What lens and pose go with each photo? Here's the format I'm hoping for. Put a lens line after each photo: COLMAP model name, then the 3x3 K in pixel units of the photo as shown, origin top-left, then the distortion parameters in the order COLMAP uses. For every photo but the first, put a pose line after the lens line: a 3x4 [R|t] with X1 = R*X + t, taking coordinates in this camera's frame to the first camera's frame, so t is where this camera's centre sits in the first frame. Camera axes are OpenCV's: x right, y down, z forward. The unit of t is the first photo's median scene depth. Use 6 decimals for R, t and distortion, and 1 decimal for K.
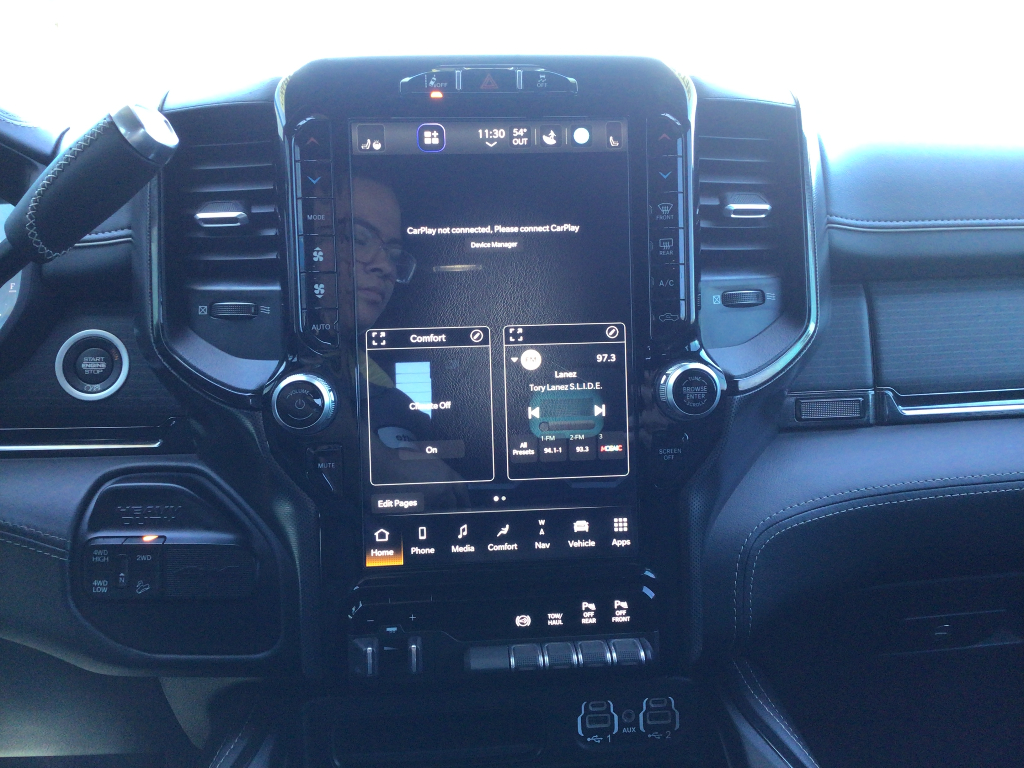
lens RADIAL K [[891.8, 0, 511.5], [0, 891.8, 386.3], [0, 0, 1]] dist [0.082941, -0.034430]
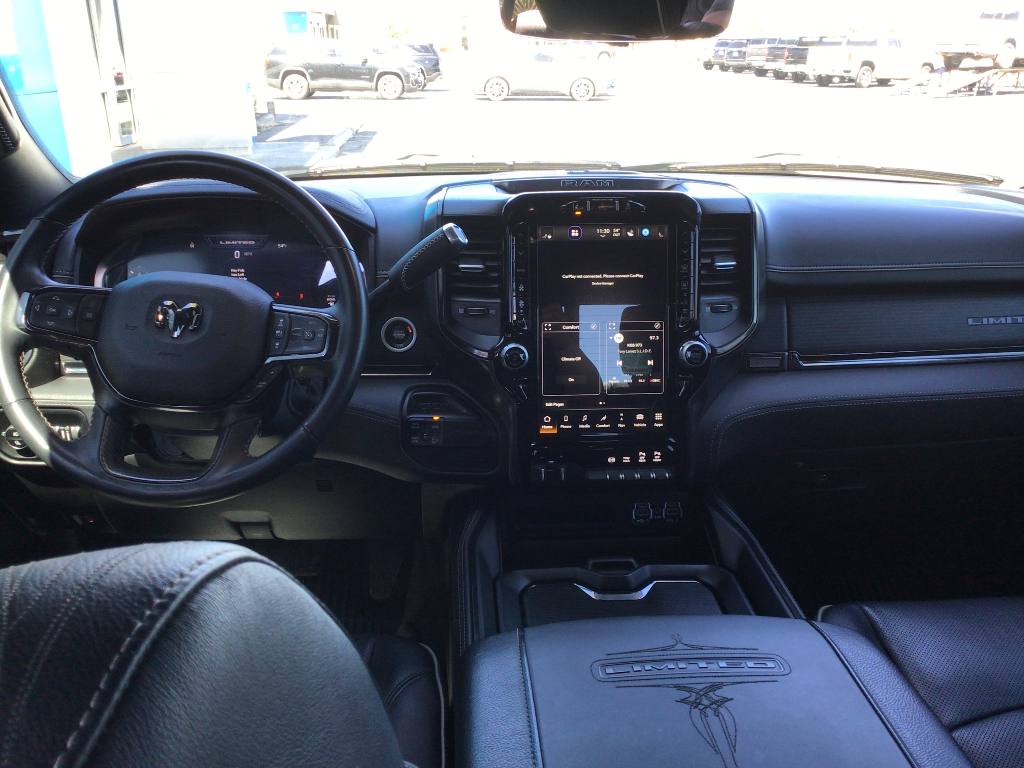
lens RADIAL K [[891.8, 0, 511.0], [0, 891.8, 382.2], [0, 0, 1]] dist [0.082941, -0.034430]
pose [[0.999845, 0.017541, -0.001269, -0.227047], [-0.017403, 0.997237, 0.072219, -0.073343], [0.002532, -0.072185, 0.997388, -1.111062]]
